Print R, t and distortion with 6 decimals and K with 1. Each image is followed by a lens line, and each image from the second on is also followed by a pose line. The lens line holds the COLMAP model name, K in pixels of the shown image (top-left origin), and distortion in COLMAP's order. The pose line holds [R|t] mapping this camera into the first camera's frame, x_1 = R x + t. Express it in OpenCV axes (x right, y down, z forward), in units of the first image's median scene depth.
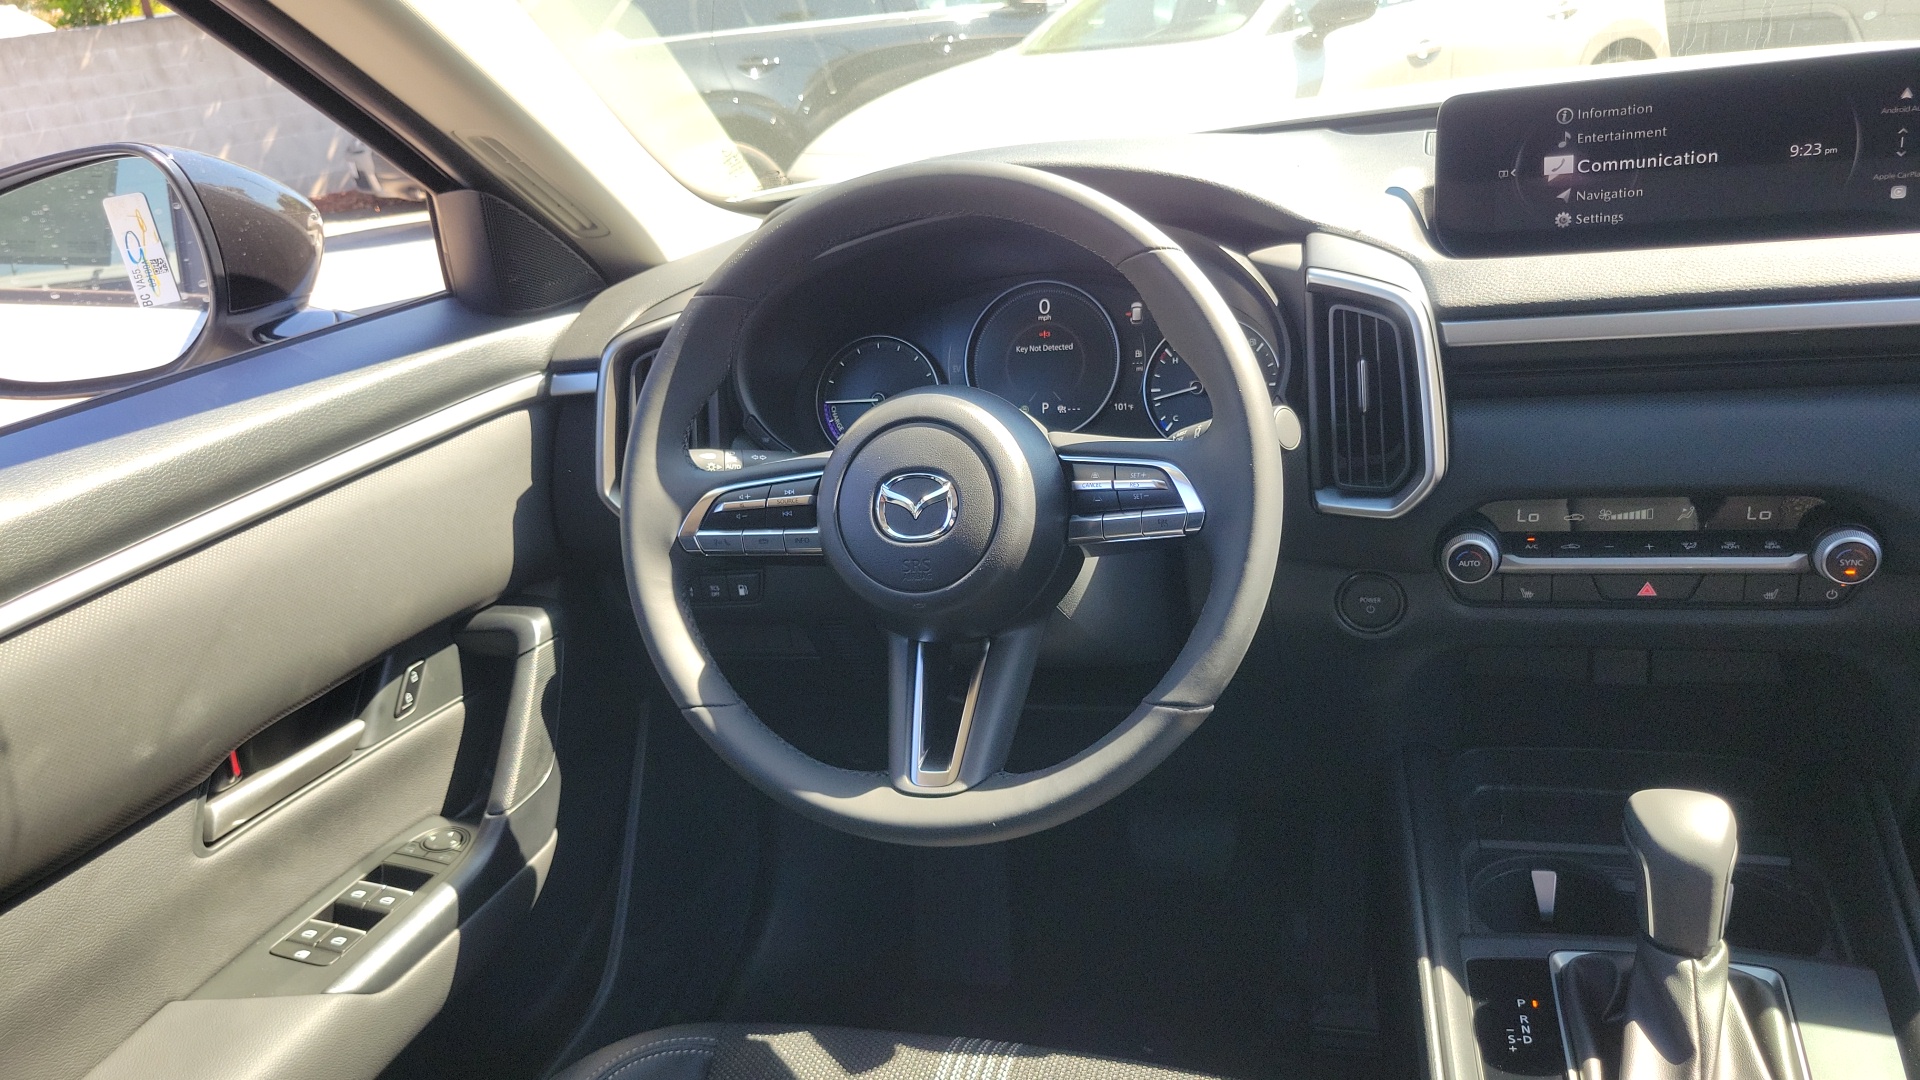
lens RADIAL K [[1486.1, 0, 940.0], [0, 1486.1, 526.7], [0, 0, 1]] dist [0.027985, -0.014909]
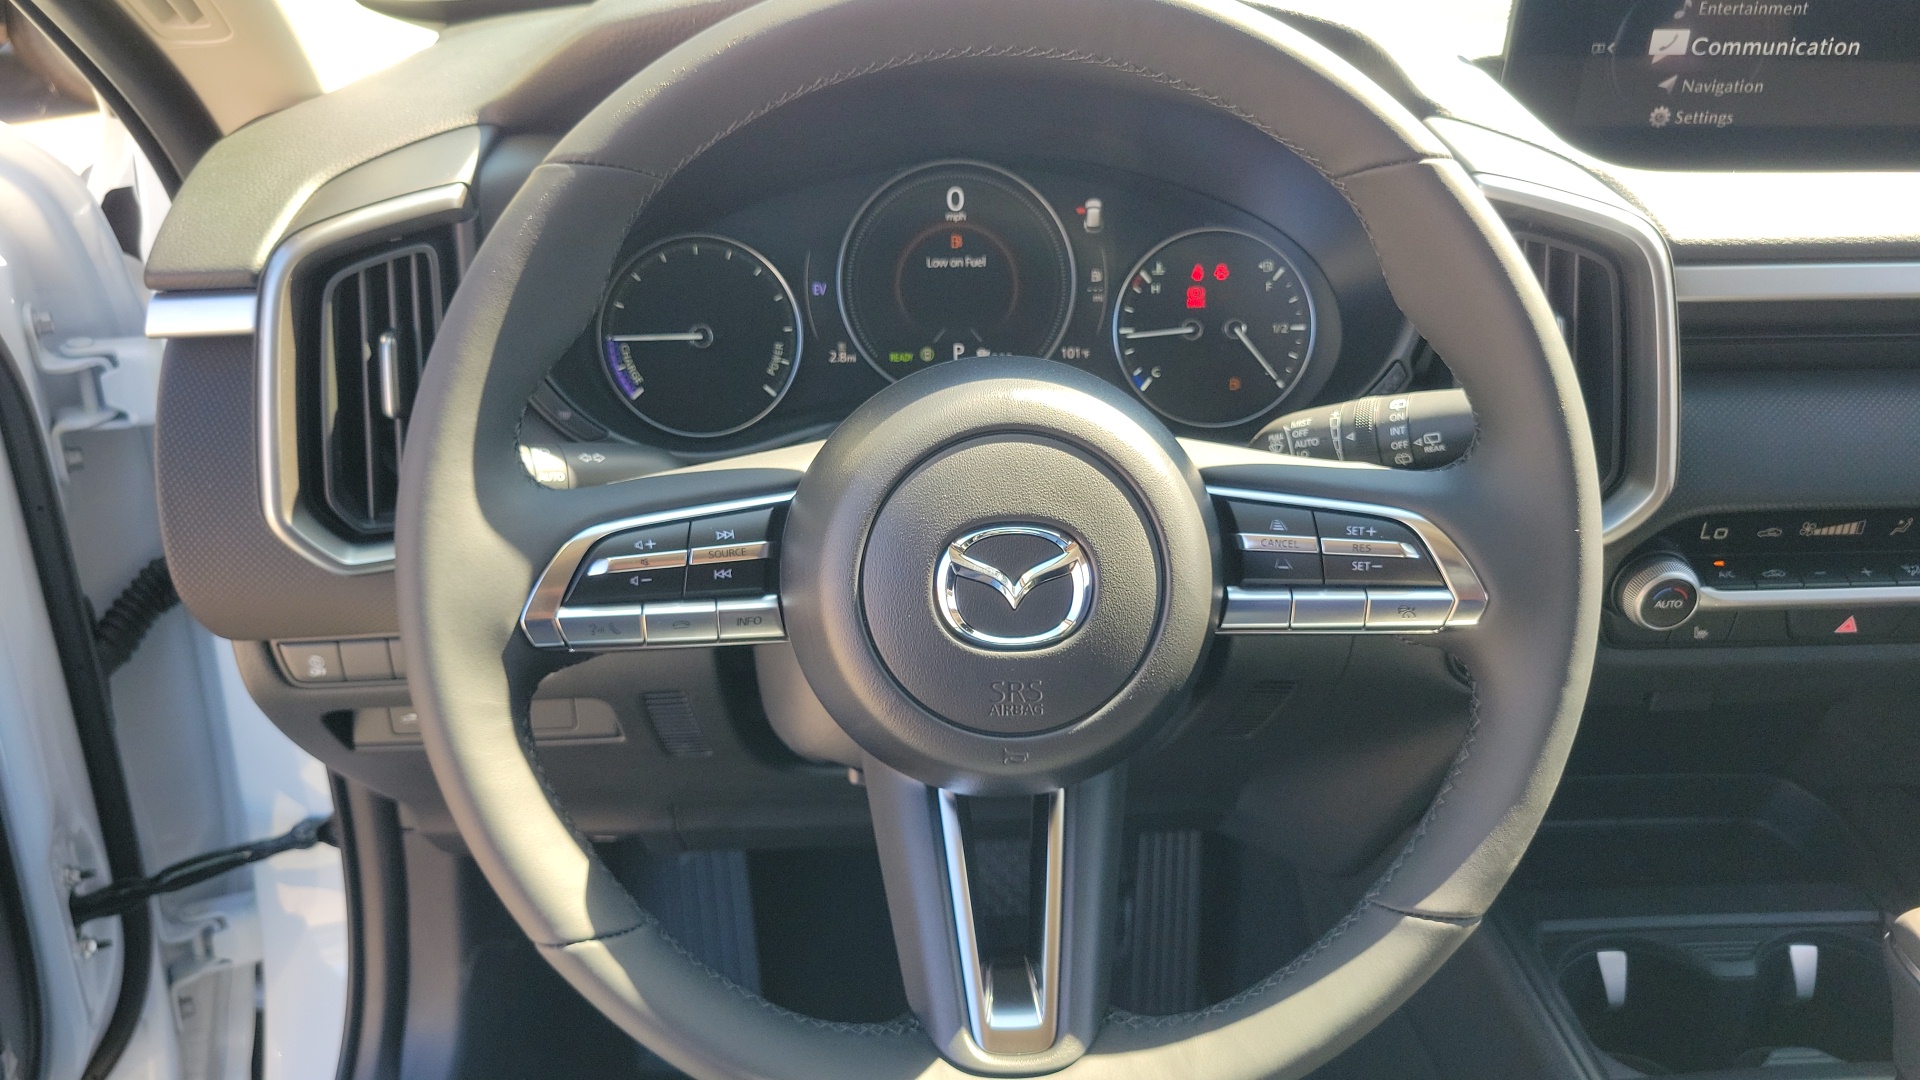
lens RADIAL K [[1532.4, 0, 938.8], [0, 1532.4, 525.1], [0, 0, 1]] dist [0.030060, -0.025406]
pose [[0.929961, -0.044255, 0.364985, -0.226685], [0.006340, 0.994512, 0.104431, -0.086485], [-0.367604, -0.094802, 0.925138, 0.405793]]
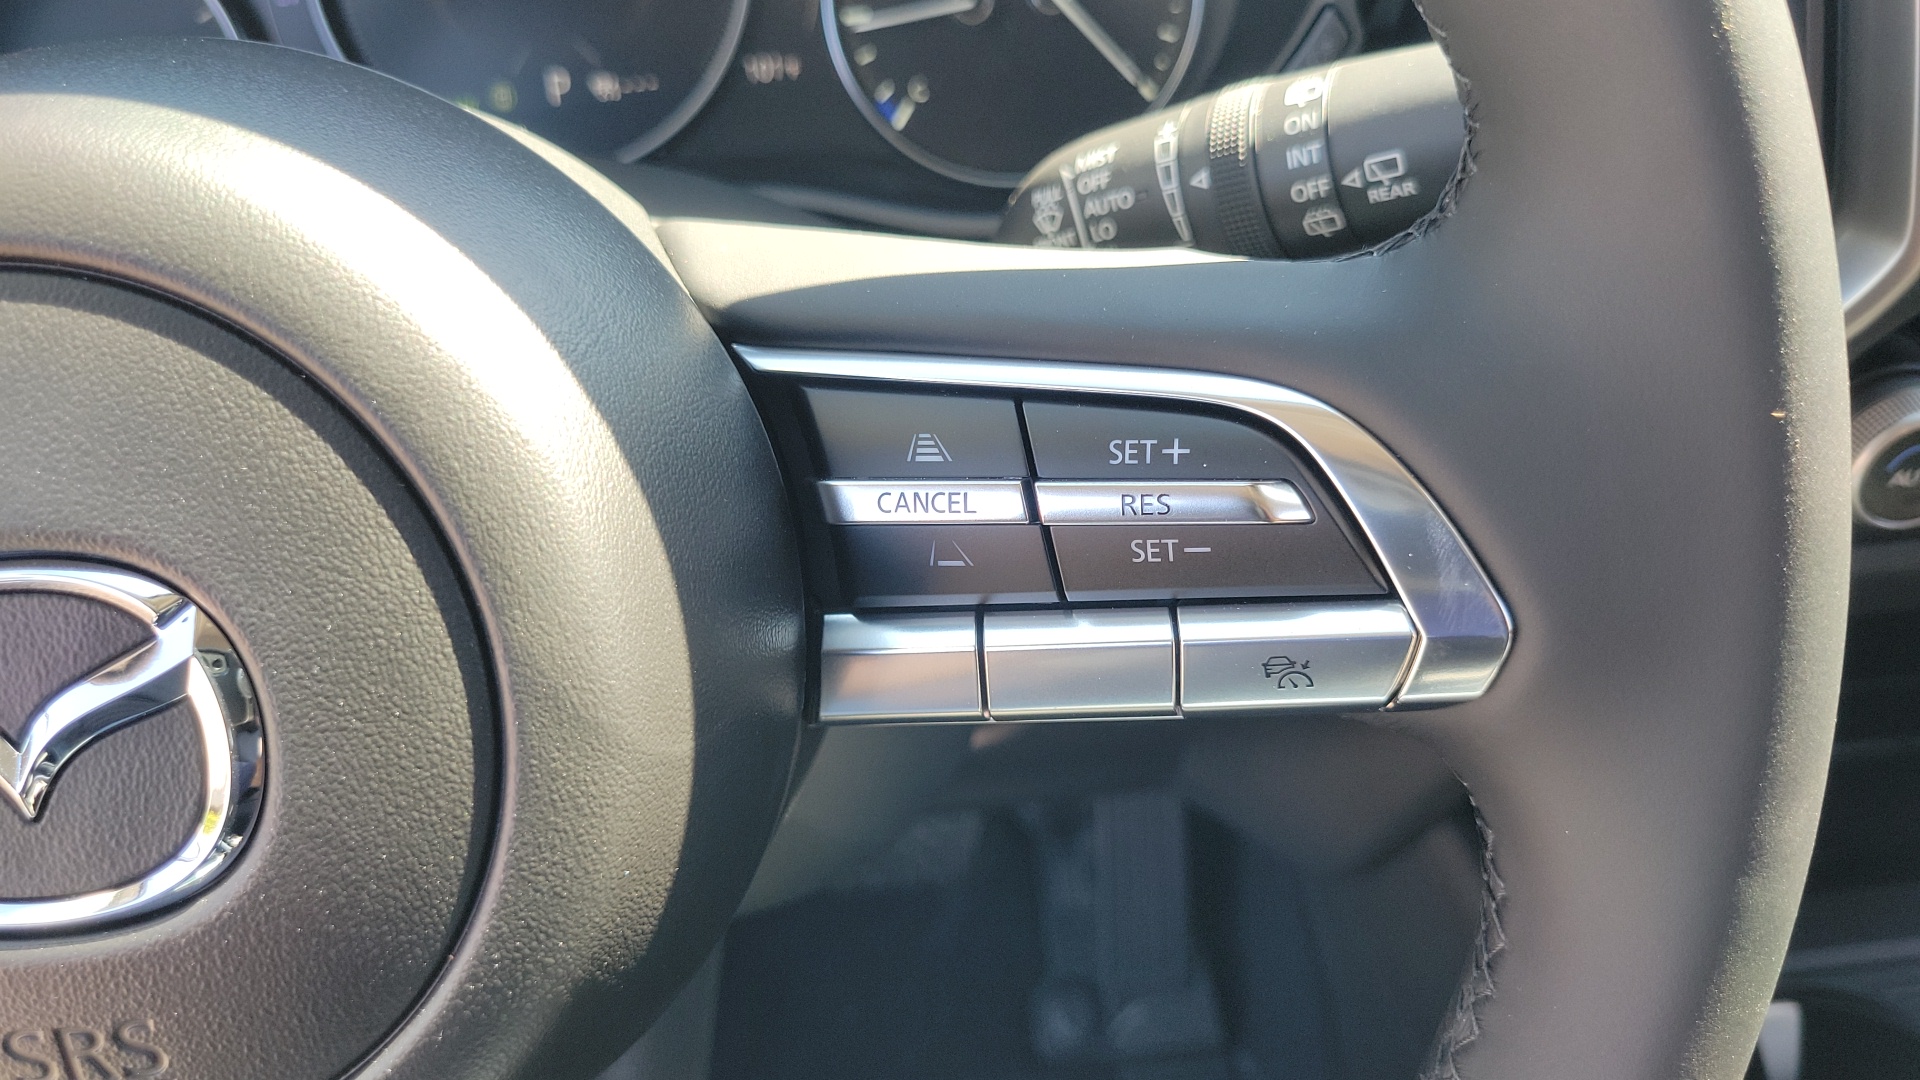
lens RADIAL K [[1486.1, 0, 966.0], [0, 1486.1, 545.7], [0, 0, 1]] dist [0.027985, -0.014909]
pose [[0.934571, -0.175296, 0.309594, 0.034556], [0.094788, 0.961422, 0.258230, -0.065156], [-0.342917, -0.211989, 0.915133, 0.693429]]
